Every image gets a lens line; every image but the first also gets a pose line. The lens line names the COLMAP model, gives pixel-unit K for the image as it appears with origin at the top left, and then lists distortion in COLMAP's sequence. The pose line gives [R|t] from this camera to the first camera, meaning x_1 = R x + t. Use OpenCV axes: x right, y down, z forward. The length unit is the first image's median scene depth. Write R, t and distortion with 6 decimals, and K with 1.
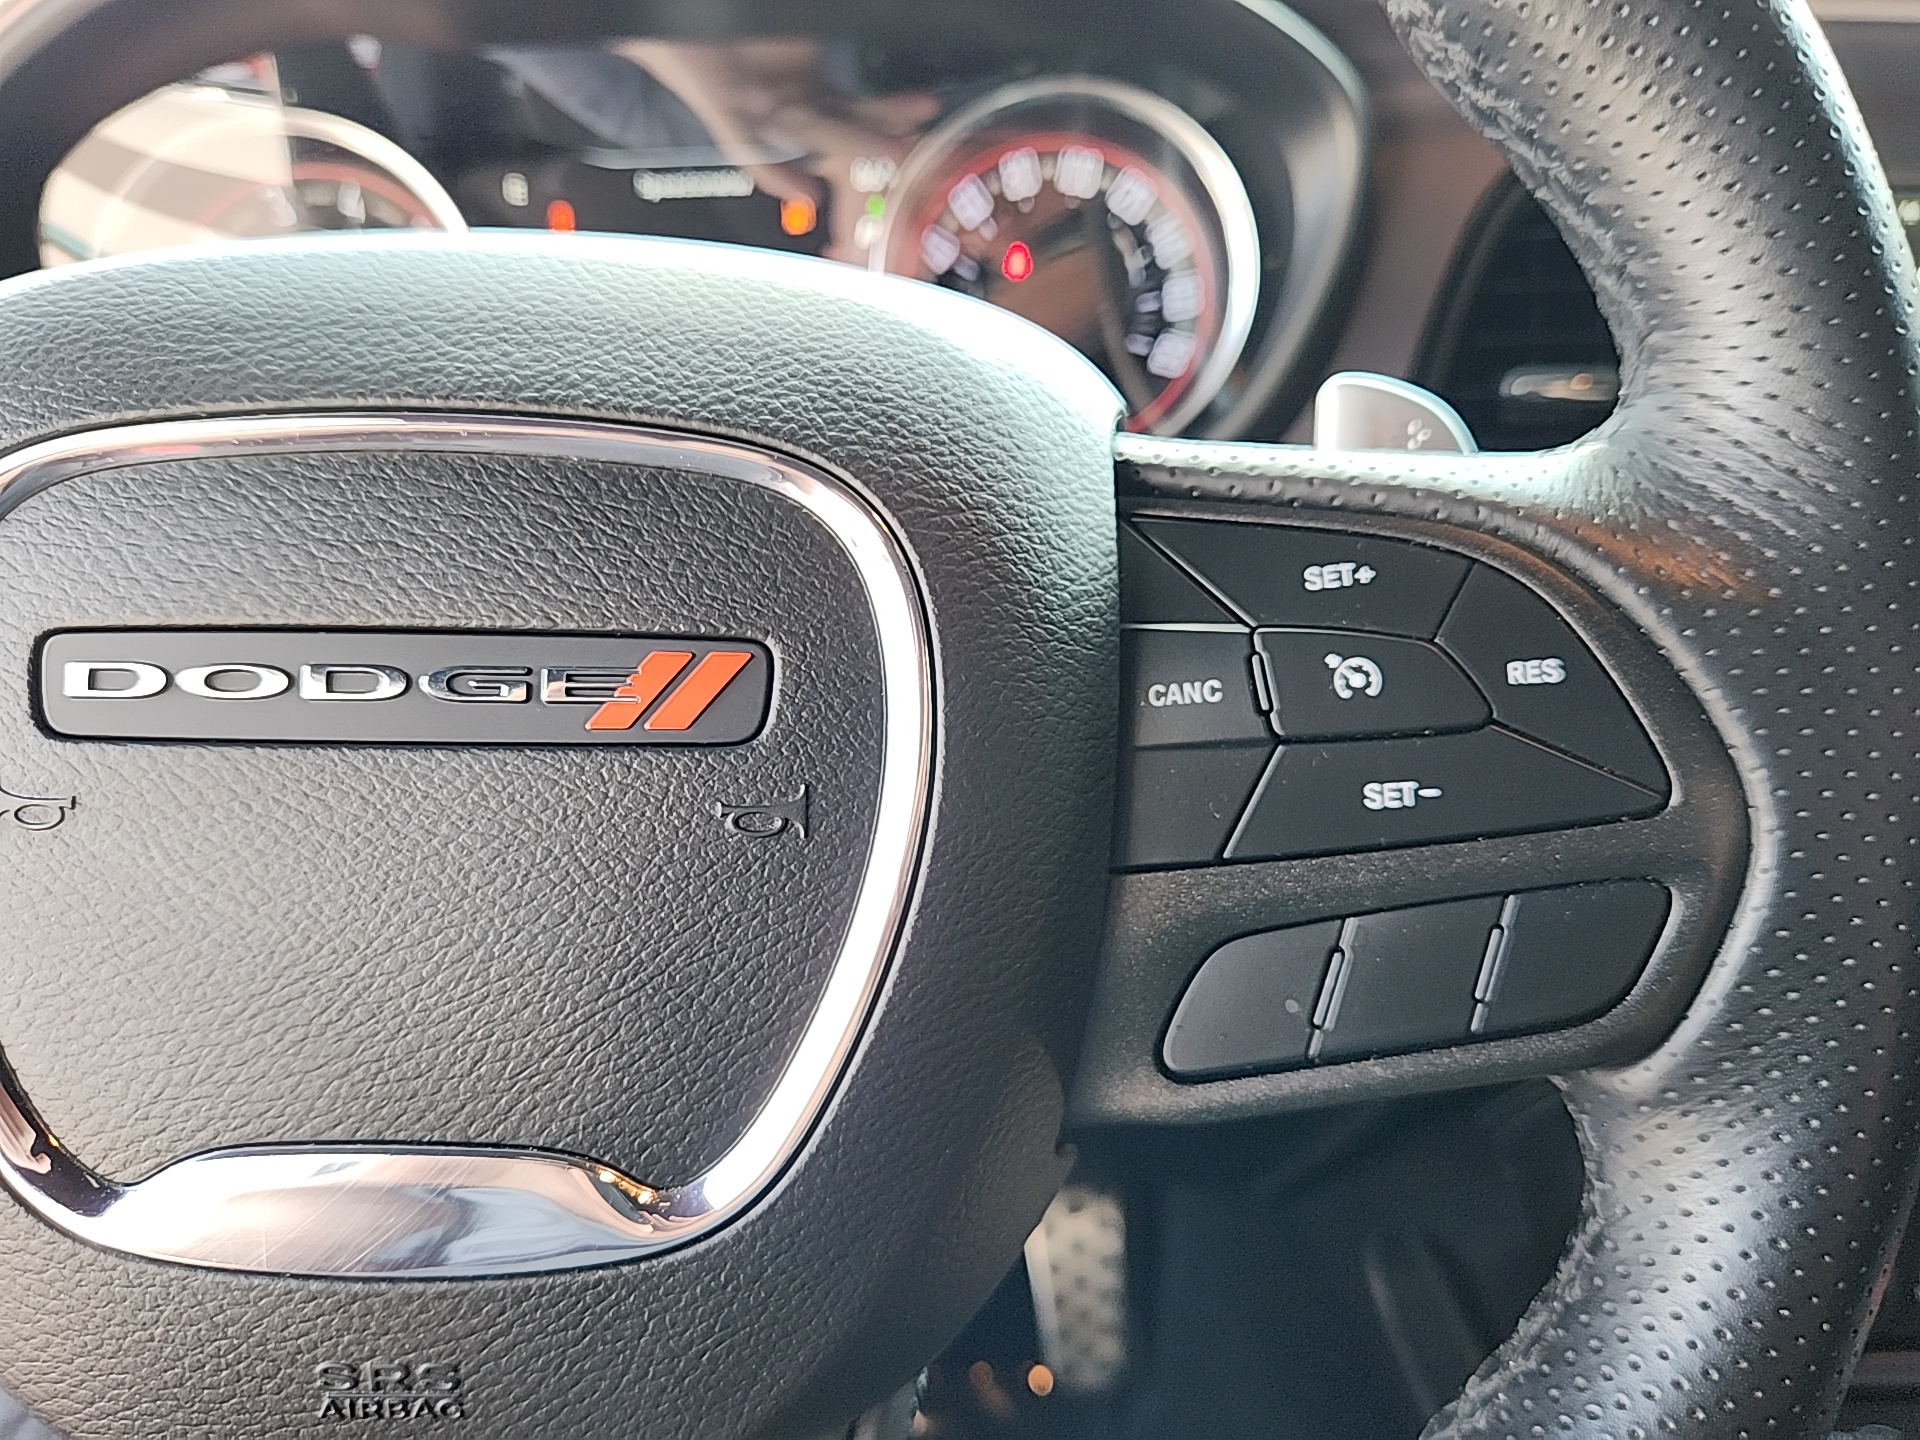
lens RADIAL K [[1892.6, 0, 973.7], [0, 1892.6, 718.0], [0, 0, 1]] dist [0.075557, -0.146527]
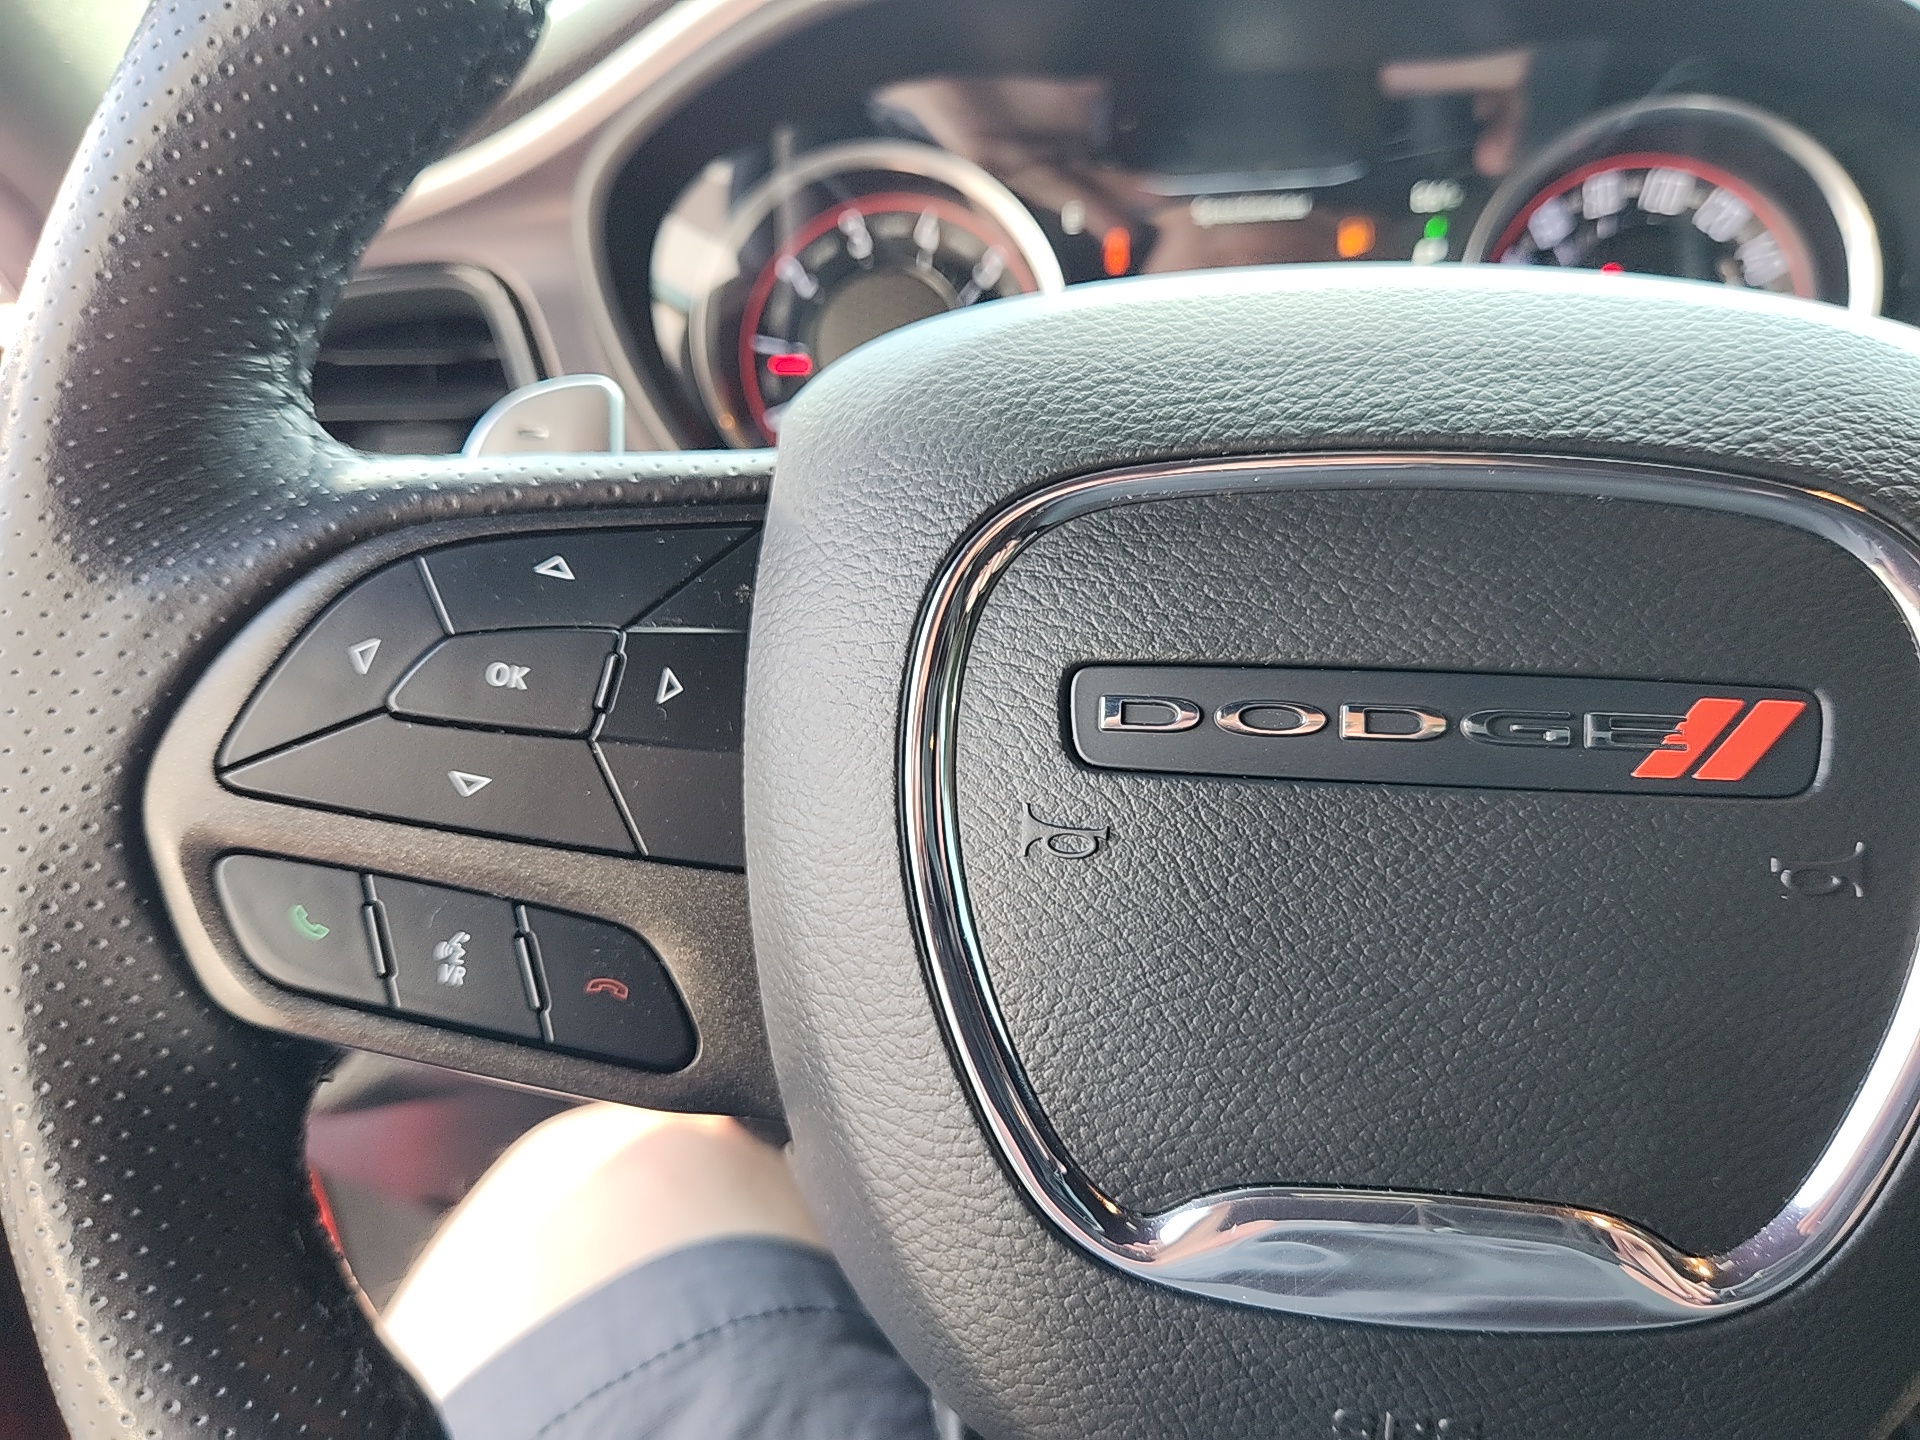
lens RADIAL K [[1892.6, 0, 973.7], [0, 1892.6, 718.0], [0, 0, 1]] dist [0.075557, -0.146527]
pose [[0.991201, 0.026326, -0.129721, -0.404950], [-0.027429, 0.999601, -0.006723, -0.008317], [0.129492, 0.010222, 0.991528, -0.009680]]
